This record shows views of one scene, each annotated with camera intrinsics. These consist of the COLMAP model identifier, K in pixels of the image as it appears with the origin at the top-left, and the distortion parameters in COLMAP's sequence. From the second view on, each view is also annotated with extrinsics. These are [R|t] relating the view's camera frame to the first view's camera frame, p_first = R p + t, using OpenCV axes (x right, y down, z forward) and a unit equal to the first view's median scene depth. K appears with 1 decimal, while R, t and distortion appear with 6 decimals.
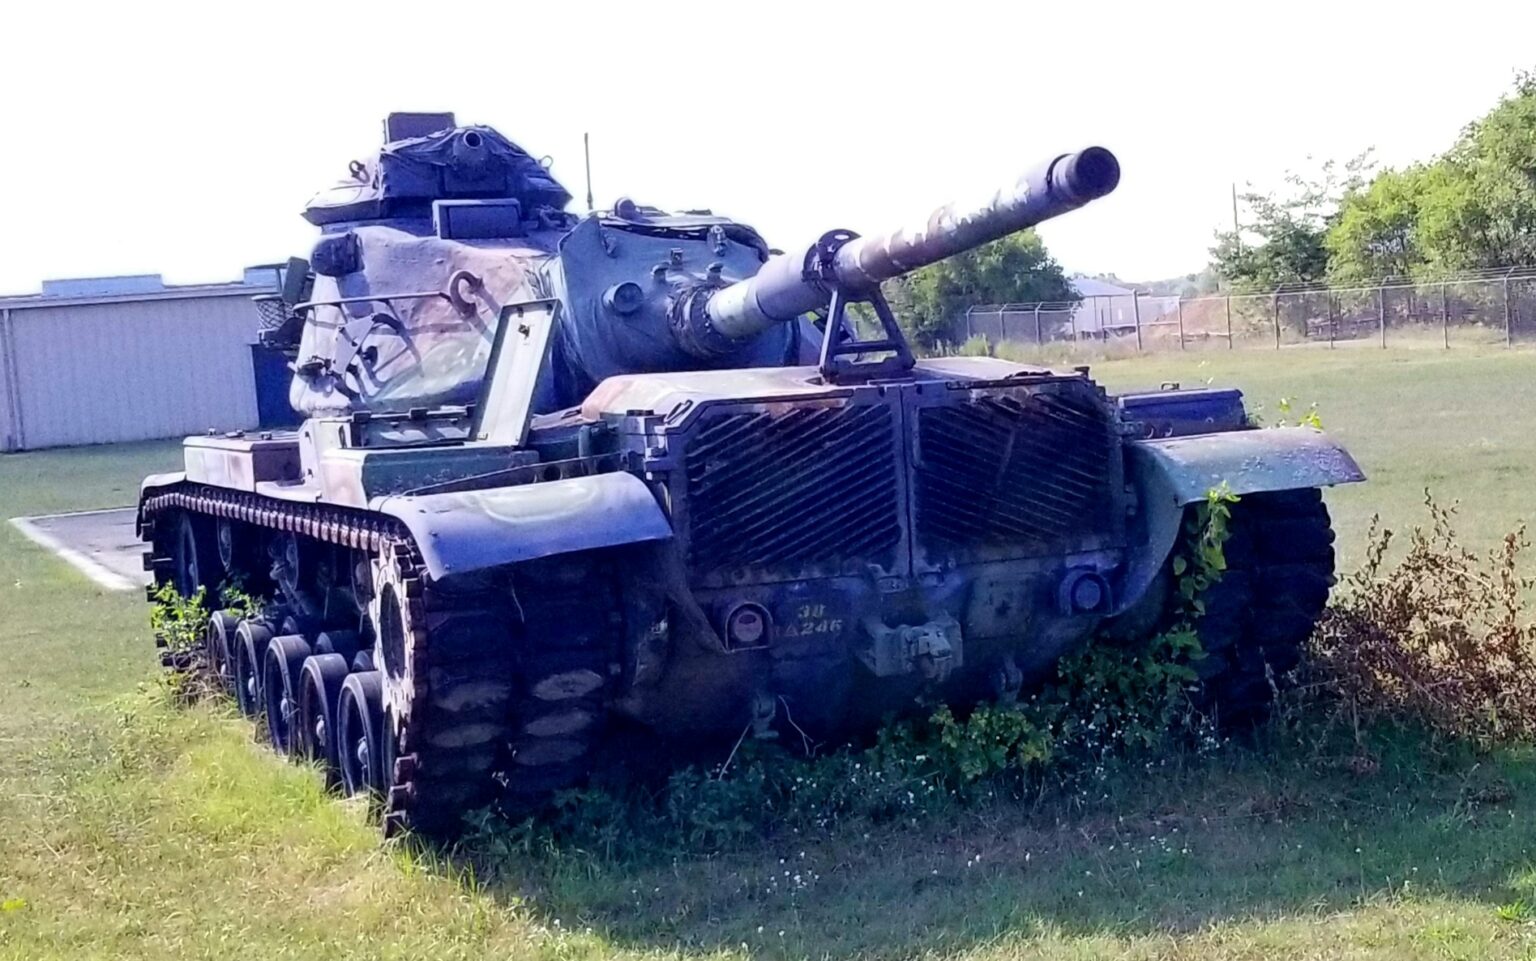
lens RADIAL K [[2653.9, 0, 776.7], [0, 2653.9, 482.2], [0, 0, 1]] dist [0.088197, 0.000000]
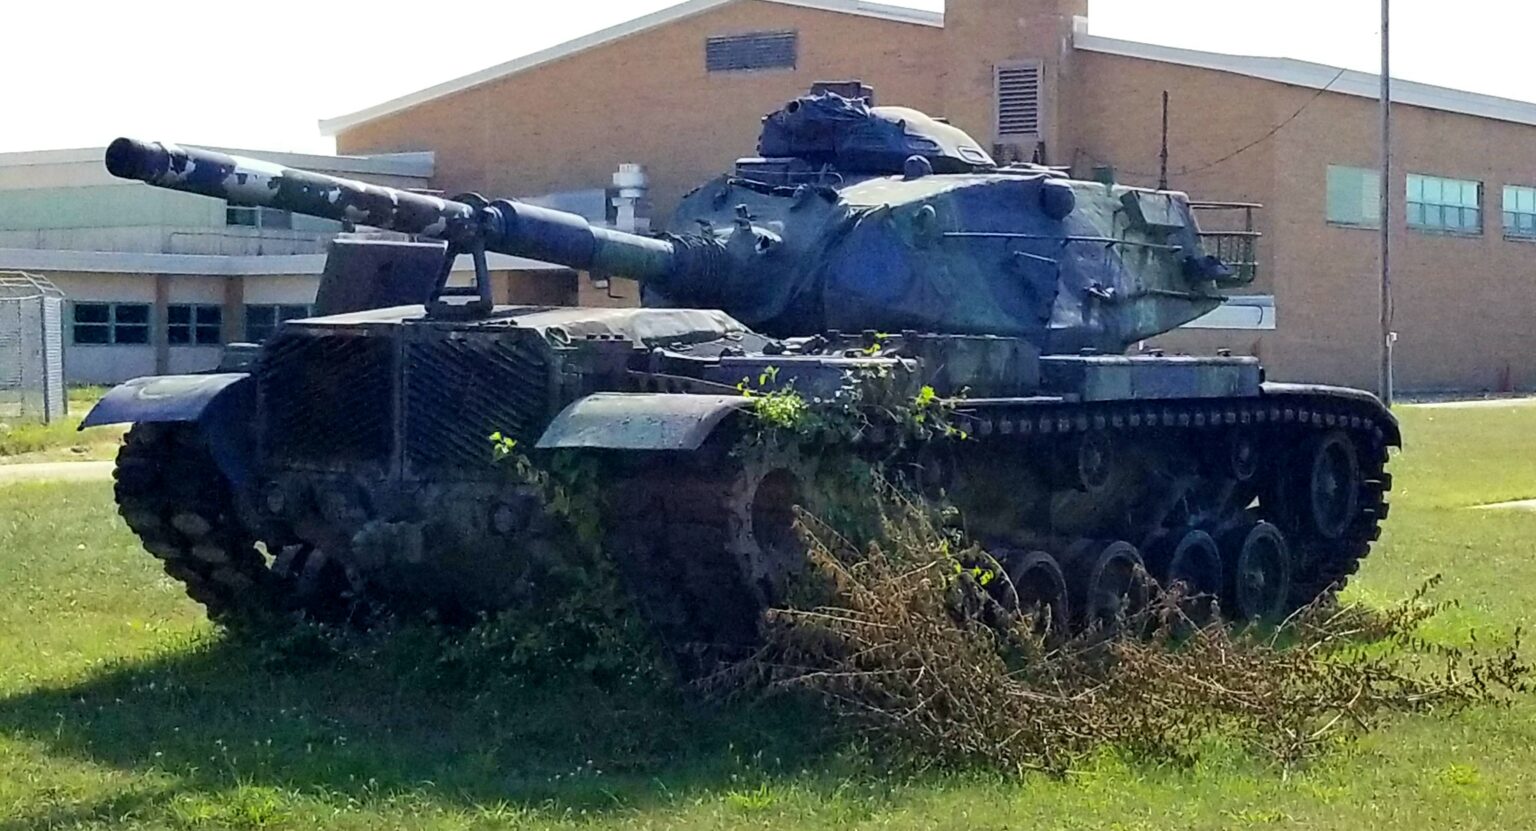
lens RADIAL K [[2603.8, 0, 764.8], [0, 2603.8, 411.9], [0, 0, 1]] dist [0.024894, 0.000000]
pose [[0.524806, 0.094763, -0.845930, 1.073876], [-0.087031, 0.994549, 0.057419, -0.074306], [0.846761, 0.043489, 0.530193, 0.481620]]
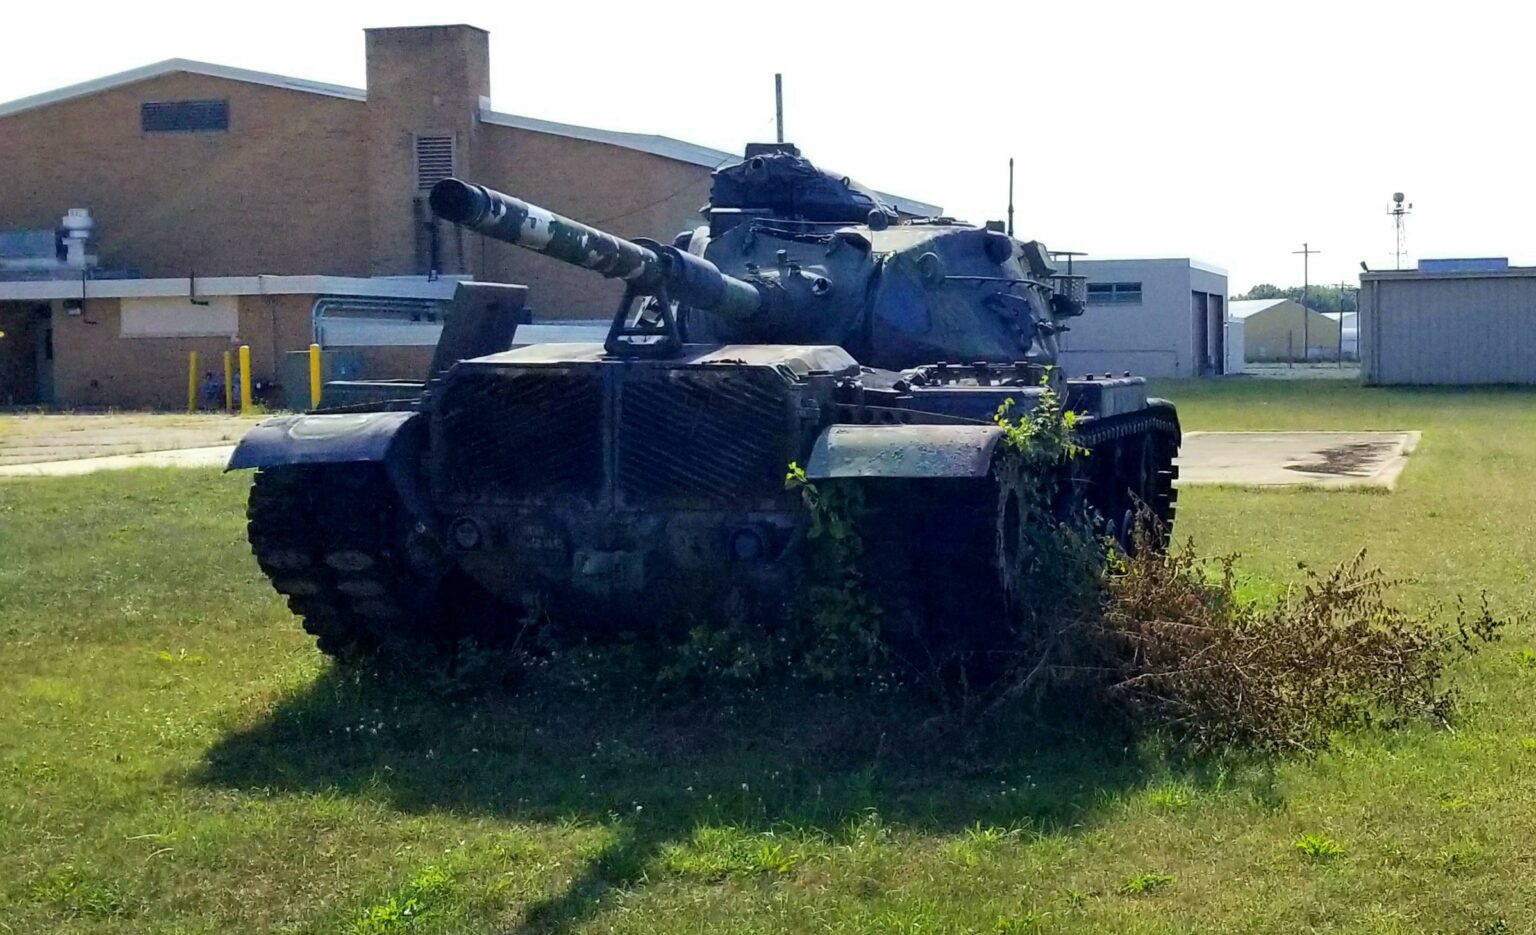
lens RADIAL K [[1956.4, 0, 770.6], [0, 1956.4, 471.5], [0, 0, 1]] dist [0.015958, 0.000000]
pose [[0.806602, 0.099701, -0.582626, 0.619723], [-0.079678, 0.995016, 0.059962, -0.044094], [0.585700, -0.001943, 0.810526, 0.267406]]
